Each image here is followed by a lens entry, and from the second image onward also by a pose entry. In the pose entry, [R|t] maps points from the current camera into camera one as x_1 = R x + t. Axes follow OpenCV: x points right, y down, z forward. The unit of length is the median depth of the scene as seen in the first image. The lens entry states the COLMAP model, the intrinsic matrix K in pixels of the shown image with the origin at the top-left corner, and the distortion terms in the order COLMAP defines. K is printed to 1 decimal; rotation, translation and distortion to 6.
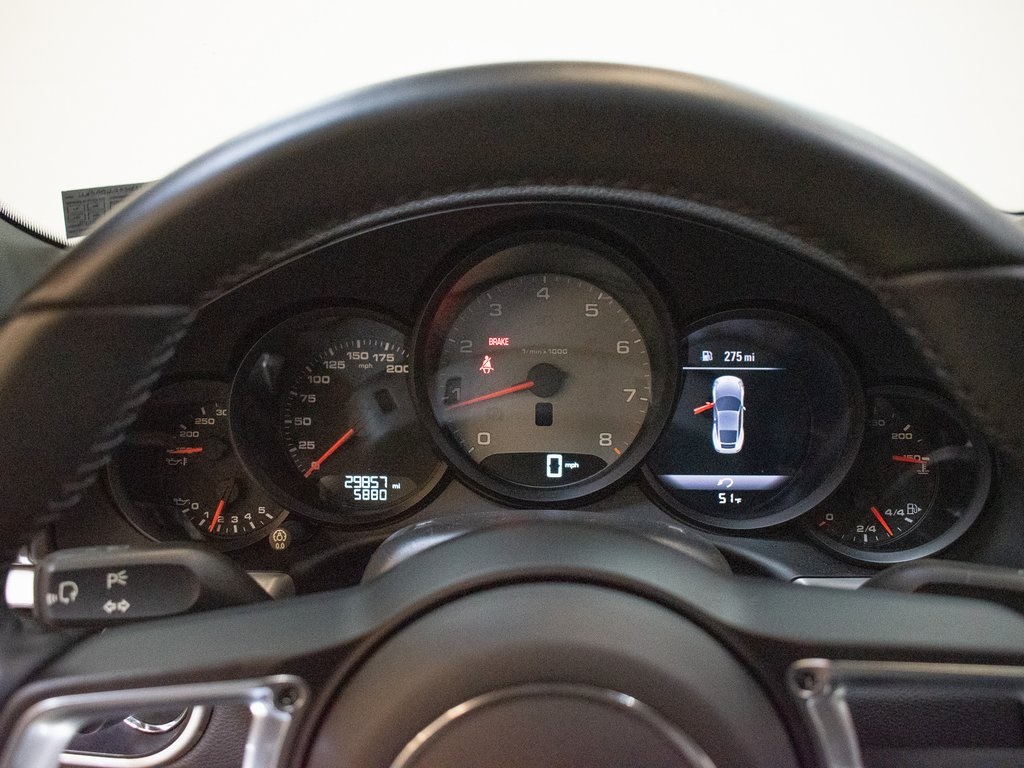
lens RADIAL K [[905.6, 0, 514.0], [0, 905.6, 385.4], [0, 0, 1]] dist [-0.091941, 0.023073]
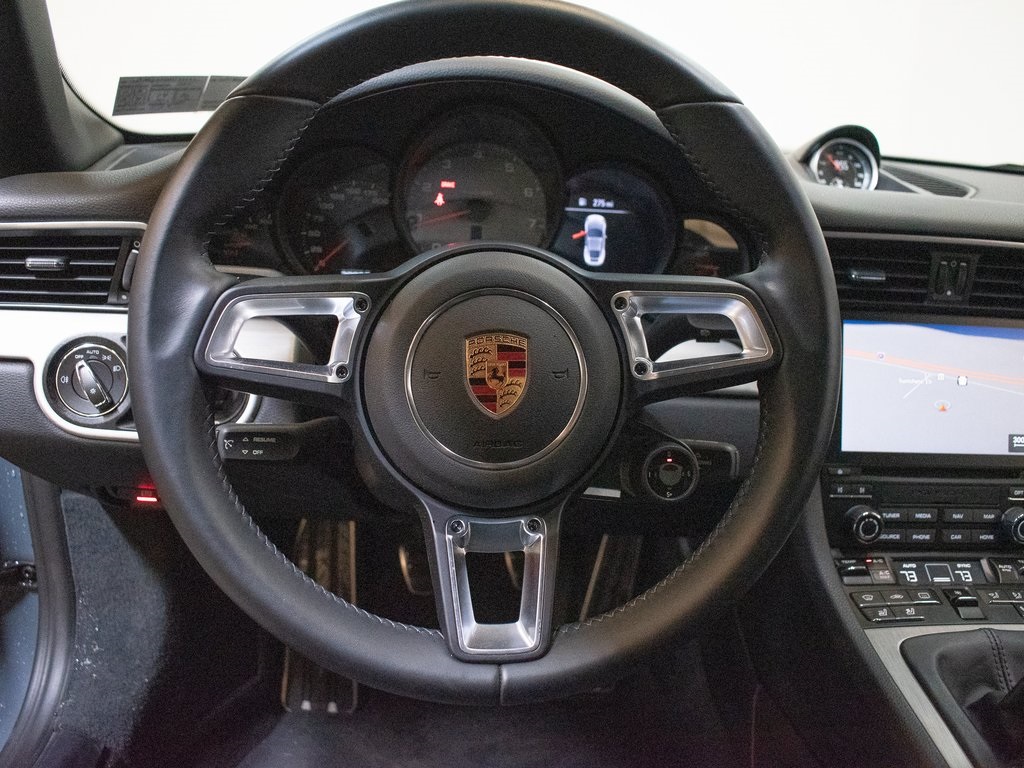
lens RADIAL K [[905.6, 0, 507.3], [0, 905.6, 381.0], [0, 0, 1]] dist [-0.091941, 0.023073]
pose [[0.992912, 0.027839, 0.115545, -0.083302], [-0.031346, 0.999098, 0.028641, 0.234166], [-0.114644, -0.032060, 0.992889, -0.527670]]
